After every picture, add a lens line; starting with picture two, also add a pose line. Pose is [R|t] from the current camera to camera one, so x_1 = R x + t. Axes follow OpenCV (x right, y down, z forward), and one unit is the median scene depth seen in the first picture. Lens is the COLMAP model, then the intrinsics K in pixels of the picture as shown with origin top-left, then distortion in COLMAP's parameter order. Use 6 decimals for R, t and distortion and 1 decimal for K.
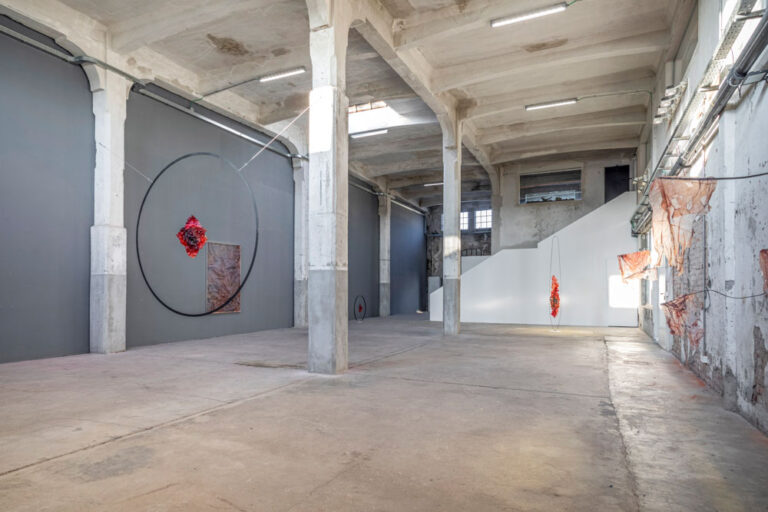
lens RADIAL K [[451.4, 0, 365.0], [0, 451.4, 286.5], [0, 0, 1]] dist [0.006309, 0.000658]
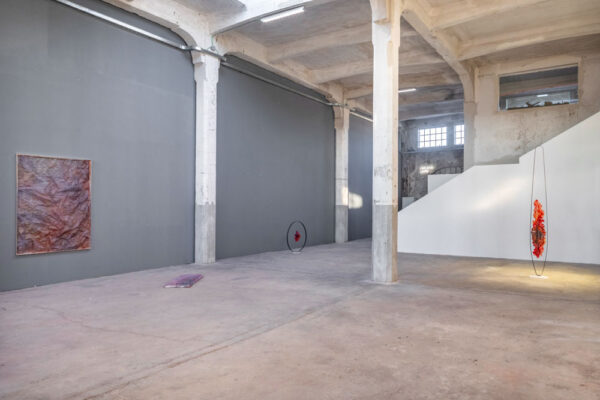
lens RADIAL K [[418.8, 0, 312.7], [0, 418.8, 201.5], [0, 0, 1]] dist [0.005103, 0.002403]
pose [[0.992901, 0.002583, -0.118912, 0.104409], [-0.003312, 0.999977, -0.005935, -0.011805], [0.118894, 0.006287, 0.992887, 0.214632]]
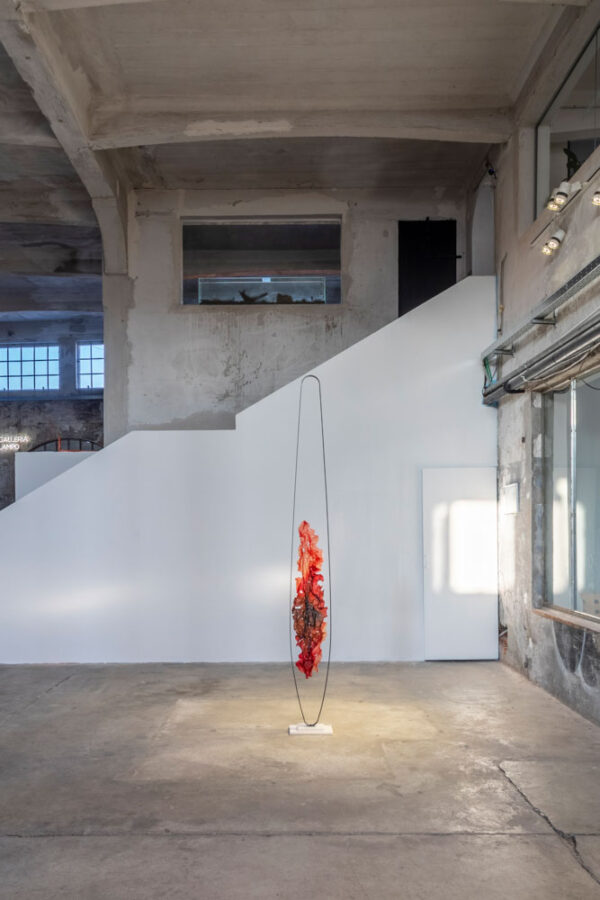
lens RADIAL K [[874.3, 0, 249.8], [0, 874.3, 524.2], [0, 0, 1]] dist [0.010640, 0.010427]
pose [[0.918438, -0.005877, 0.395521, 0.134871], [0.004419, 0.999980, 0.004599, -0.018365], [-0.395540, -0.002476, 0.918445, 0.396934]]
